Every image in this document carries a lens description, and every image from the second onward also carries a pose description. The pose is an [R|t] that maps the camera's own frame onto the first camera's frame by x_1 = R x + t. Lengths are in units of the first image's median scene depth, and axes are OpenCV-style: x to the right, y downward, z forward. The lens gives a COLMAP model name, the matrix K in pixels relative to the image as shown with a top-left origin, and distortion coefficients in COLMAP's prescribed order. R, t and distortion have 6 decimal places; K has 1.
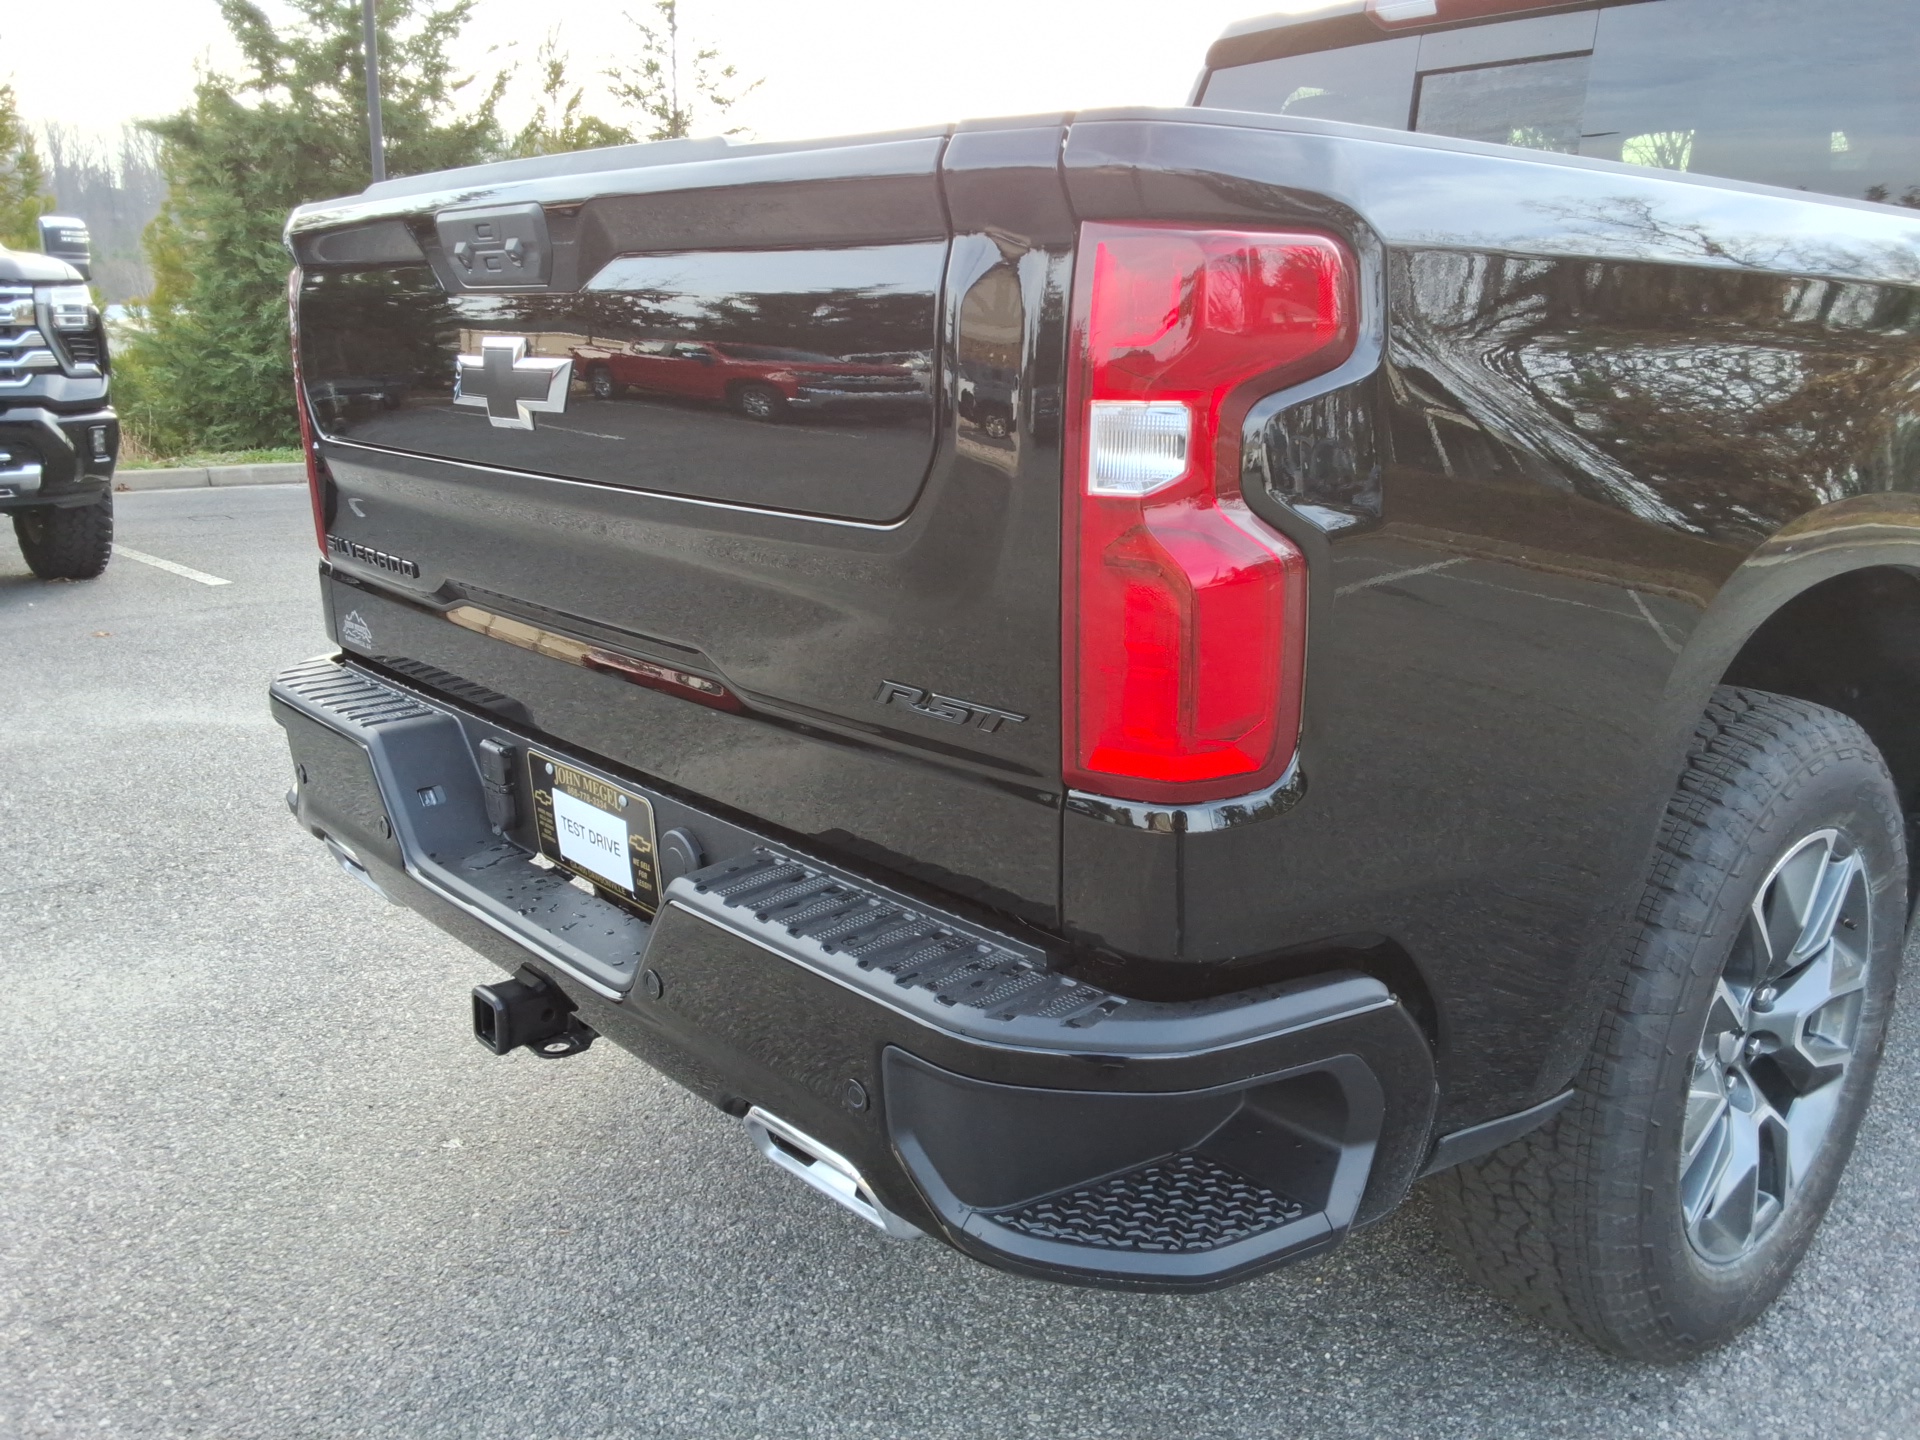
lens RADIAL K [[1534.5, 0, 974.7], [0, 1534.5, 705.3], [0, 0, 1]] dist [0.133511, -0.220410]
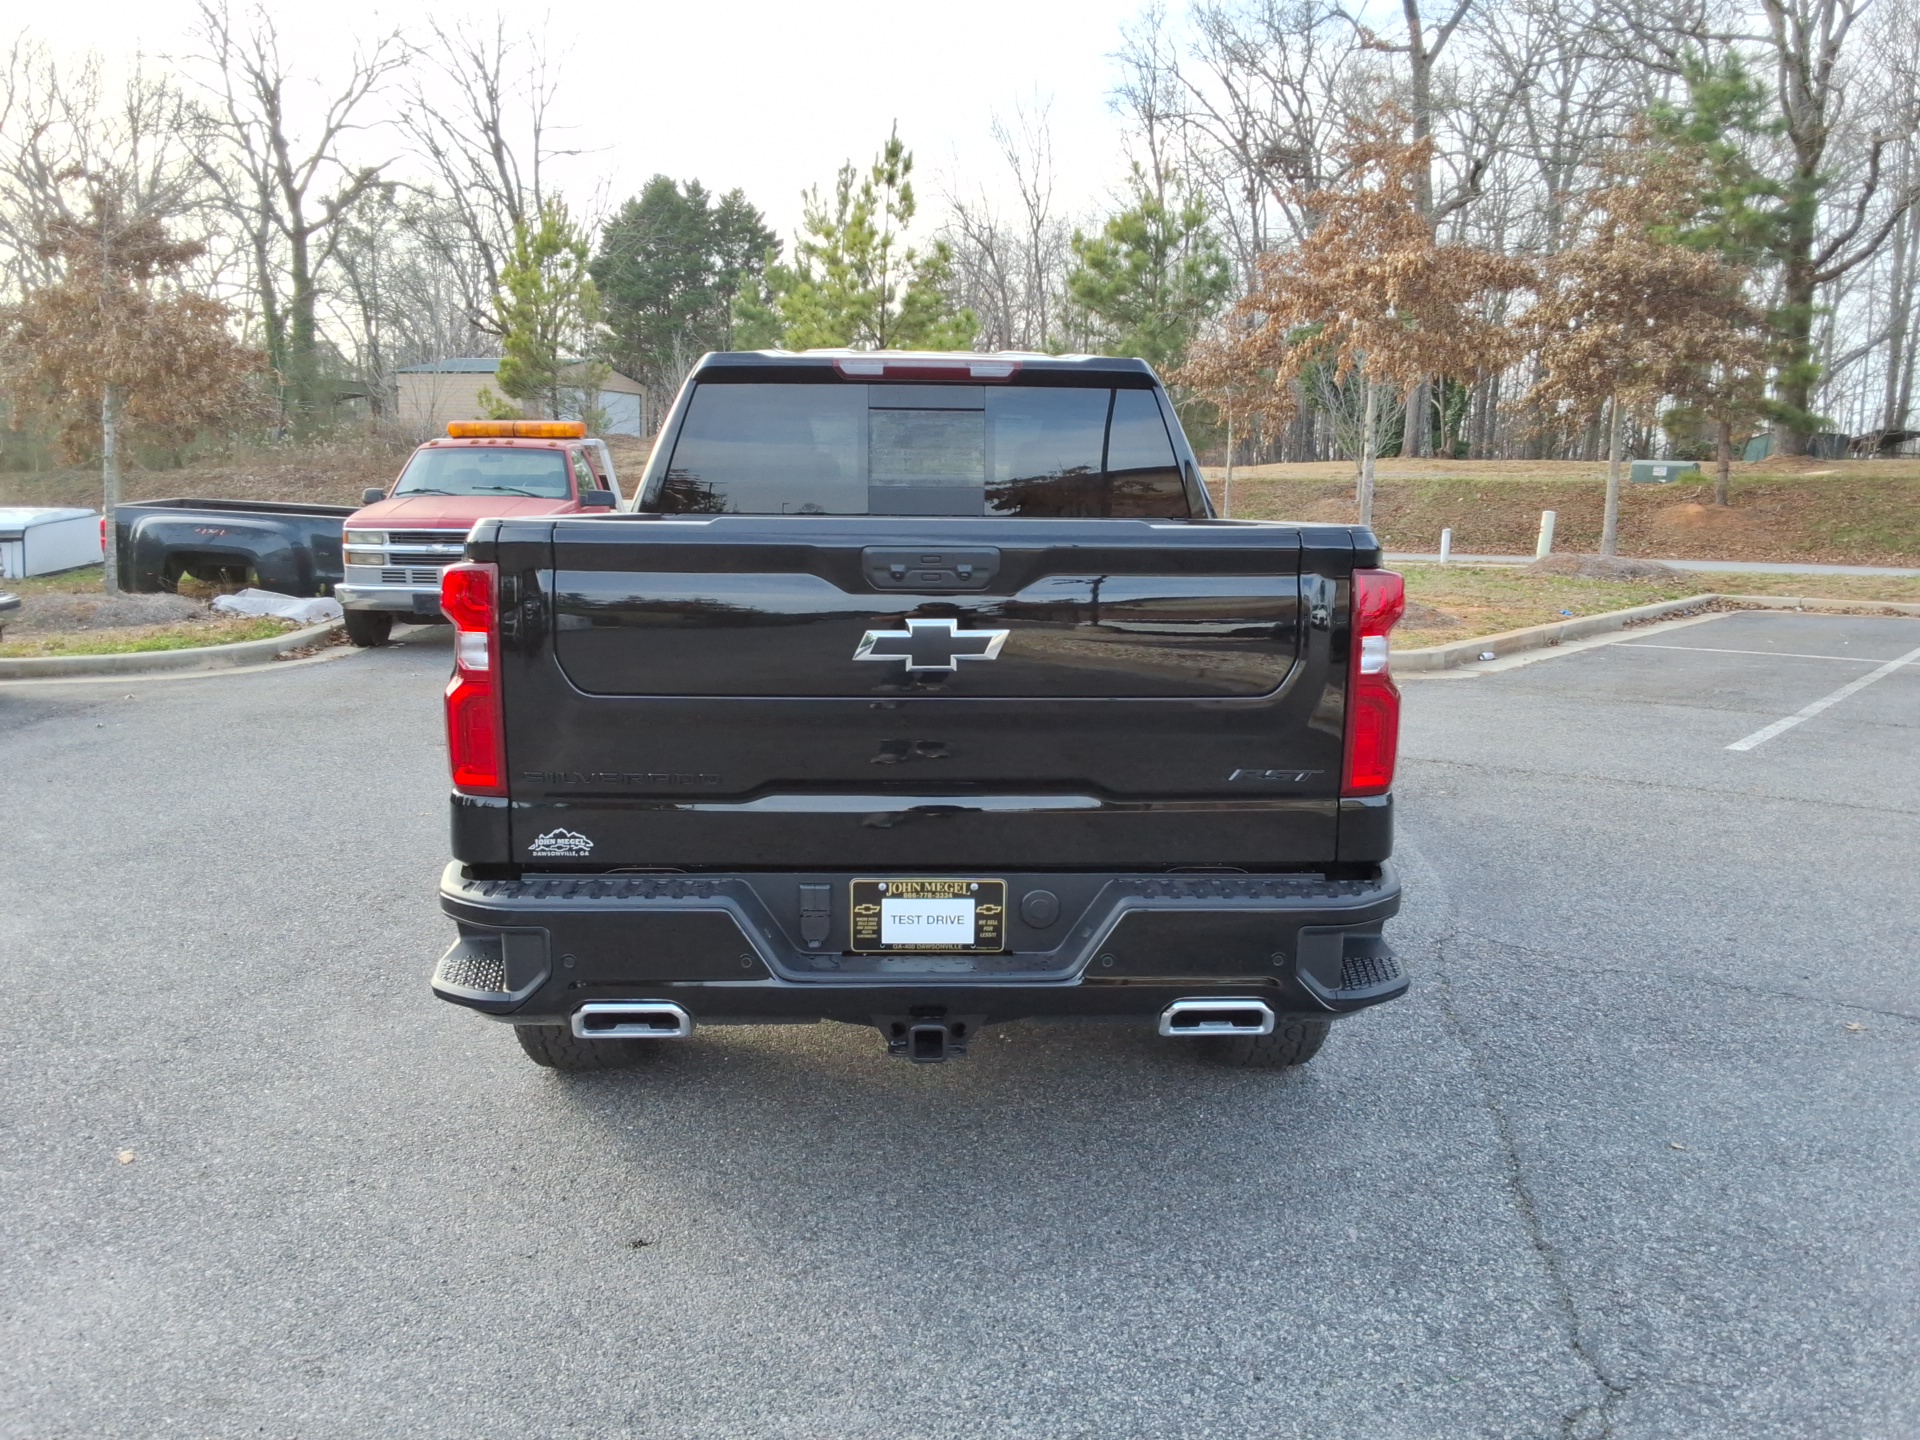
lens RADIAL K [[1534.5, 0, 974.7], [0, 1534.5, 705.3], [0, 0, 1]] dist [0.133511, -0.220410]
pose [[0.642842, -0.103894, 0.758920, -1.335153], [0.177379, 0.984020, -0.015539, -0.095086], [-0.745178, 0.144605, 0.650998, -0.093374]]
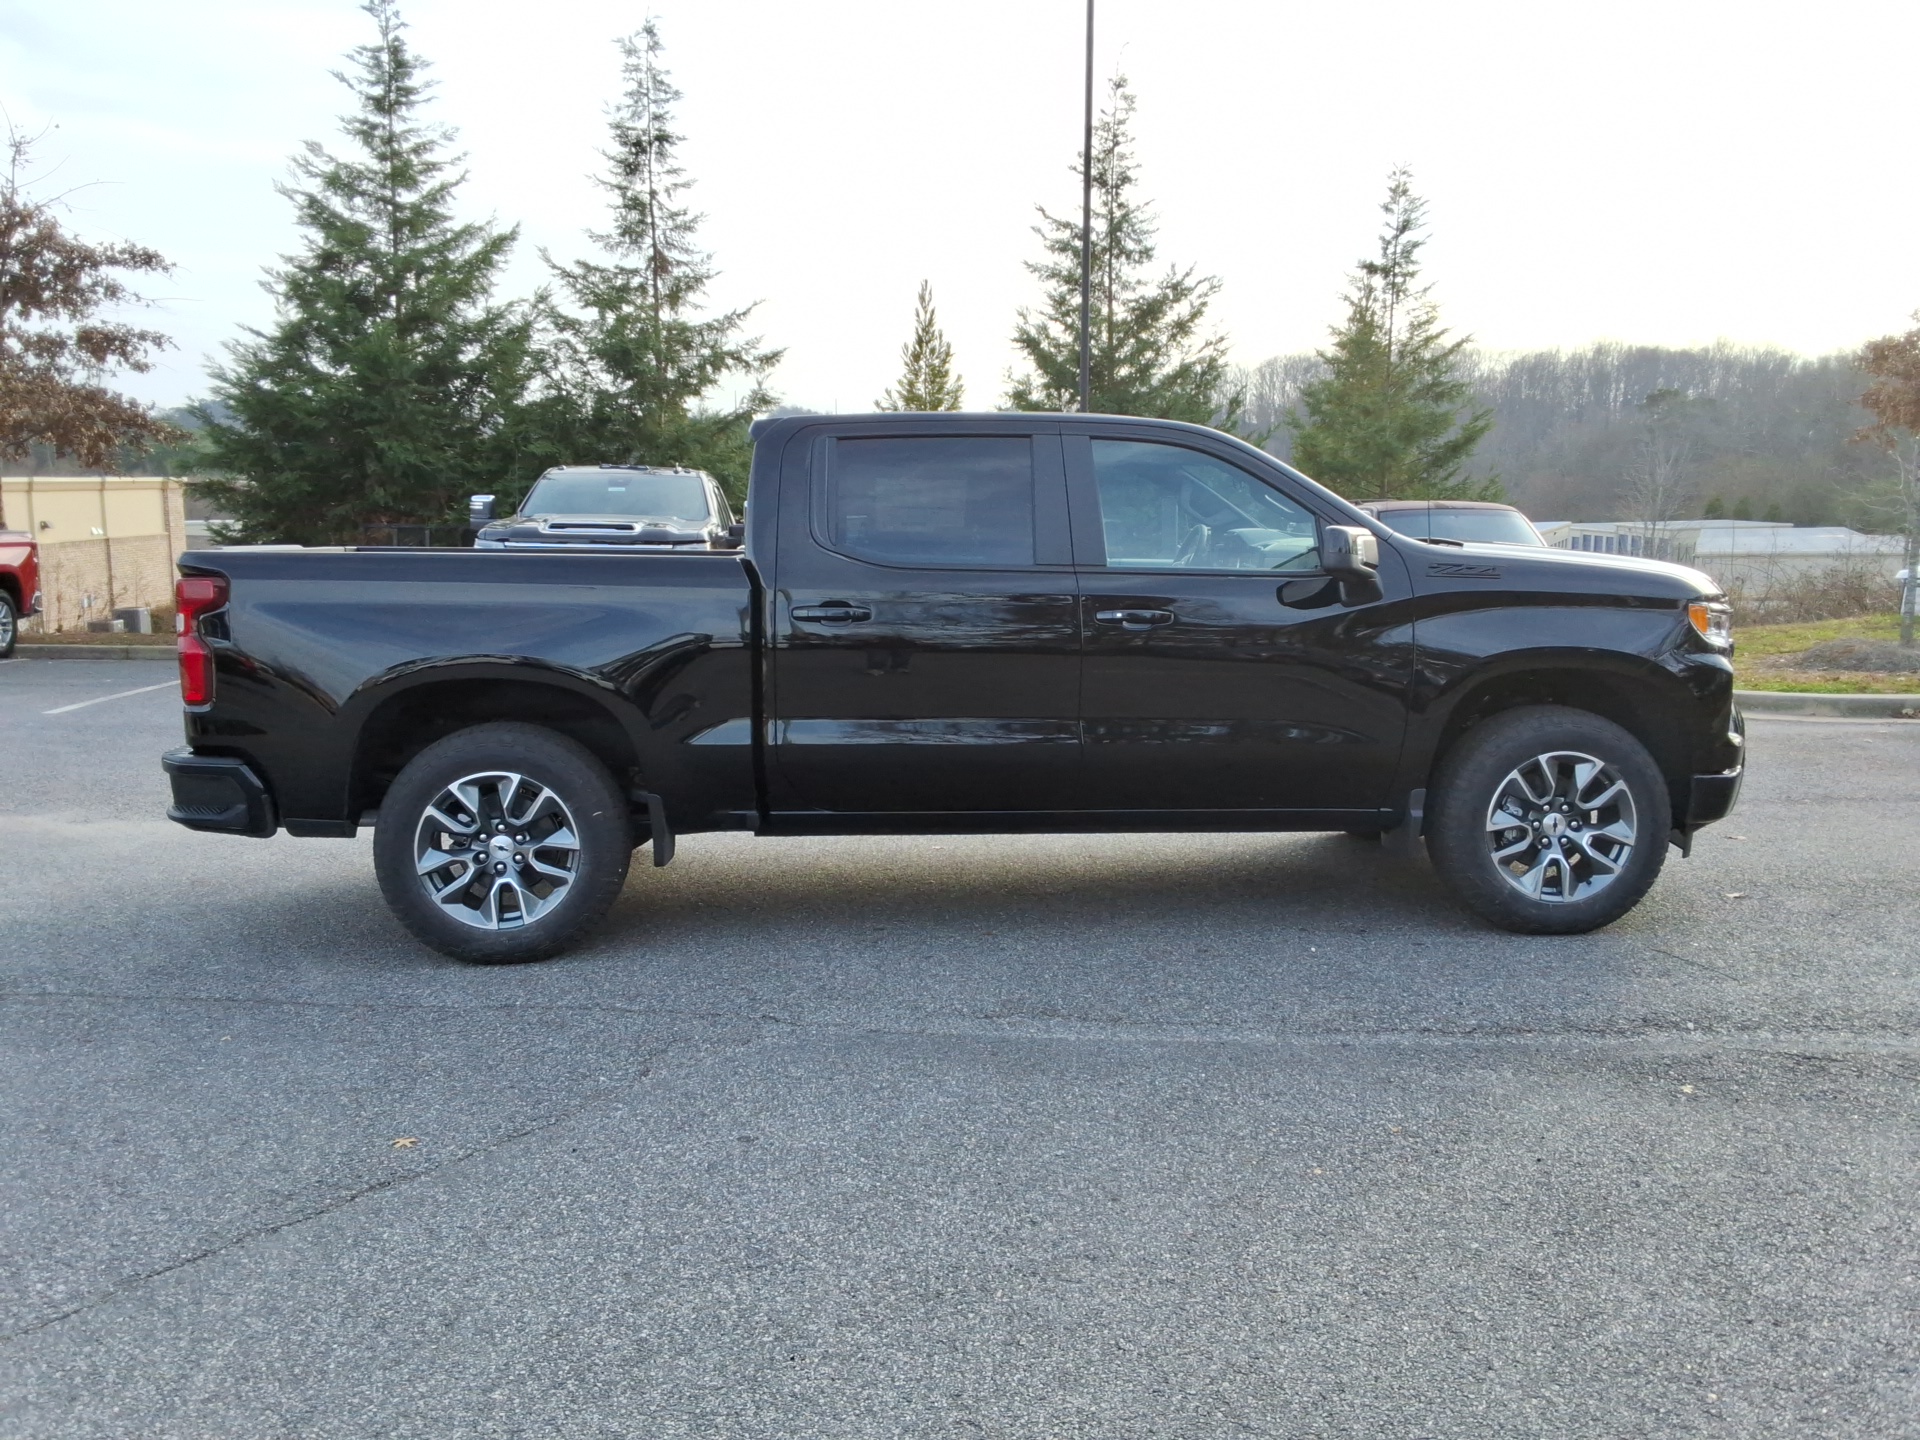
lens RADIAL K [[1534.5, 0, 974.7], [0, 1534.5, 705.3], [0, 0, 1]] dist [0.133511, -0.220410]
pose [[0.783367, 0.061851, -0.618475, 2.809925], [-0.141750, 0.986593, -0.080878, 0.063740], [0.605180, 0.151026, 0.781632, -0.674616]]
